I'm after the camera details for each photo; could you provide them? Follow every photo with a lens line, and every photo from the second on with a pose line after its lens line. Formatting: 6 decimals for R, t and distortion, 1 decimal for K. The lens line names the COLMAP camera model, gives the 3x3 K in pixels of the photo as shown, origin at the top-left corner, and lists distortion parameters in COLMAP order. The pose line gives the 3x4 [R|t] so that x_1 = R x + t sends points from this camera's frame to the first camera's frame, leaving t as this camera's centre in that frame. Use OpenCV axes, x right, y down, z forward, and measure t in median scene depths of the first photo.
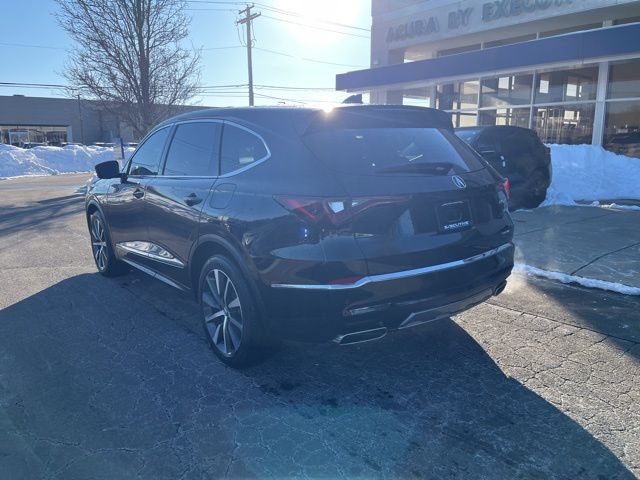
lens RADIAL K [[482.3, 0, 317.4], [0, 482.3, 231.5], [0, 0, 1]] dist [0.074965, -0.095887]
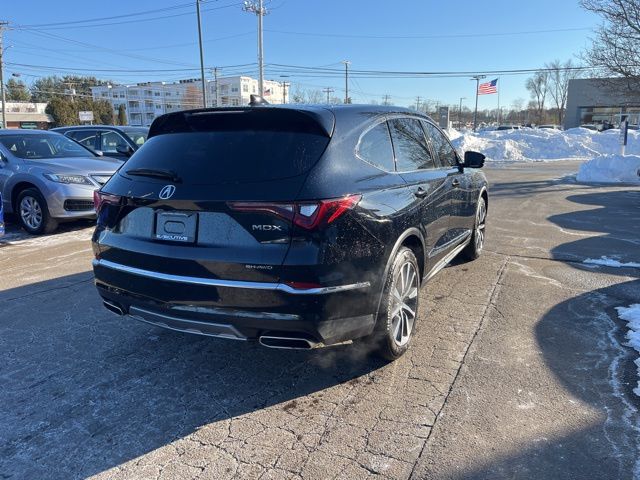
lens RADIAL K [[482.3, 0, 319.4], [0, 482.3, 238.0], [0, 0, 1]] dist [0.074965, -0.095887]
pose [[0.418903, 0.195406, -0.886756, 0.839572], [-0.150691, 0.977989, 0.144324, -0.129158], [0.895440, 0.073169, 0.439129, 0.568214]]
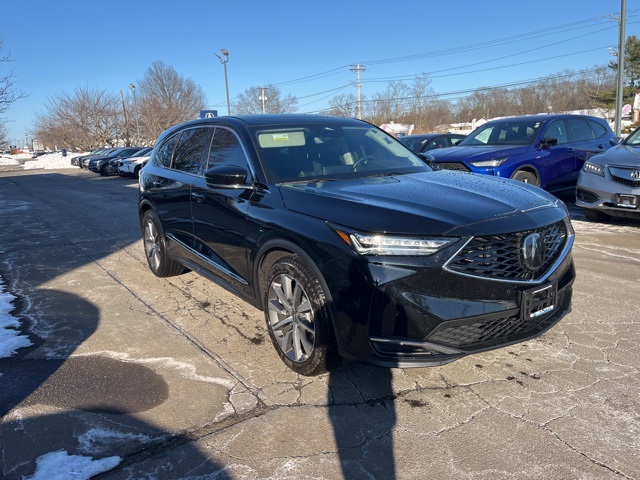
lens RADIAL K [[482.3, 0, 318.9], [0, 482.3, 234.9], [0, 0, 1]] dist [0.074965, -0.095887]
pose [[-0.997203, 0.042028, 0.061804, -0.296545], [0.061654, 0.929994, 0.362368, -0.402577], [-0.042247, 0.365165, -0.929984, 2.217836]]
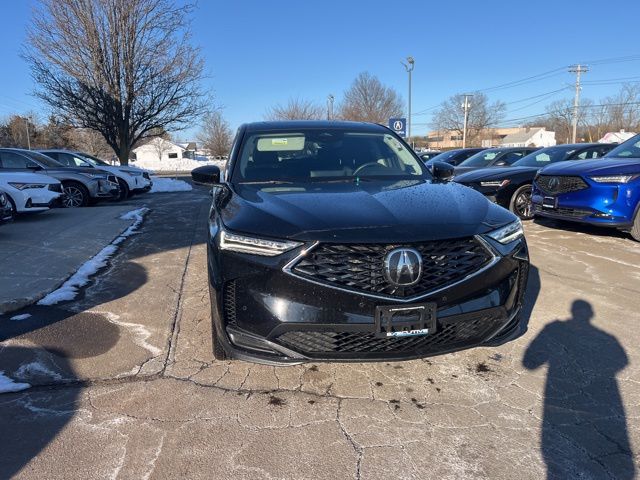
lens RADIAL K [[482.3, 0, 318.7], [0, 482.3, 241.4], [0, 0, 1]] dist [0.074965, -0.095887]
pose [[-0.894641, -0.051626, 0.443792, -0.710358], [0.107123, 0.939542, 0.325247, -0.365738], [-0.433752, 0.338520, -0.835023, 2.146373]]
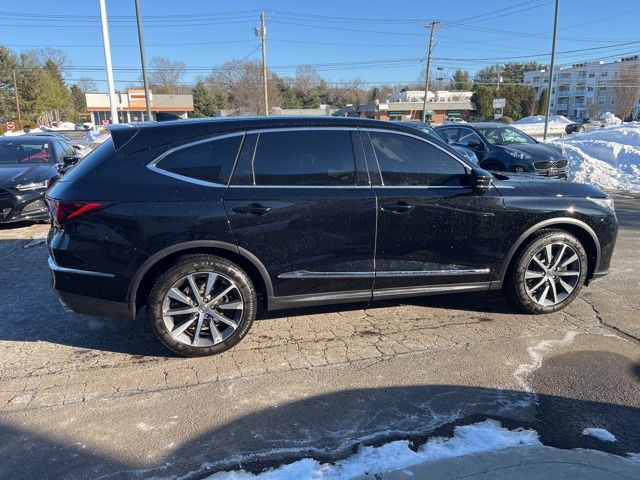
lens RADIAL K [[482.3, 0, 318.4], [0, 482.3, 242.0], [0, 0, 1]] dist [0.074965, -0.095887]
pose [[-0.382718, 0.231410, -0.894414, 0.865322], [-0.148304, 0.940178, 0.306710, -0.325490], [0.911884, 0.250029, -0.325504, 1.458525]]
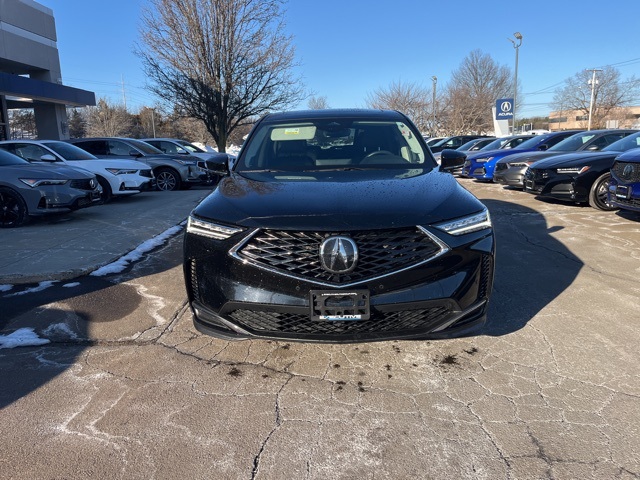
lens RADIAL K [[482.3, 0, 318.3], [0, 482.3, 240.5], [0, 0, 1]] dist [0.074965, -0.095887]
pose [[-0.777091, -0.093534, 0.622400, -0.904823], [0.147578, 0.934248, 0.324656, -0.352769], [-0.611842, 0.344140, -0.712192, 2.064664]]
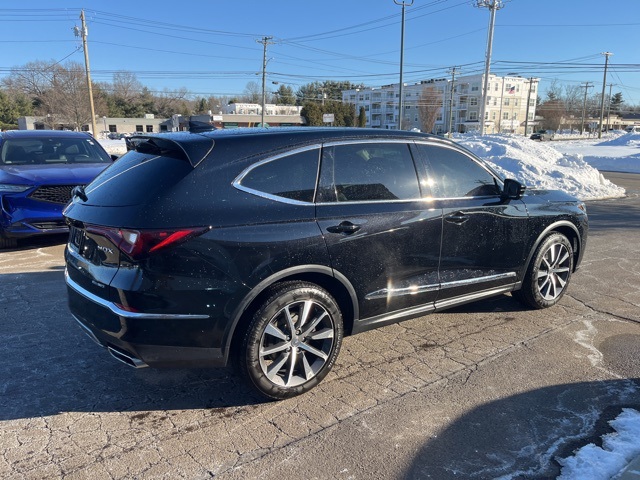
lens RADIAL K [[482.3, 0, 318.4], [0, 482.3, 242.6], [0, 0, 1]] dist [0.074965, -0.095887]
pose [[-0.047747, 0.226098, -0.972934, 0.904000], [-0.175489, 0.956995, 0.231006, -0.255223], [0.983323, 0.181769, -0.006016, 1.047376]]
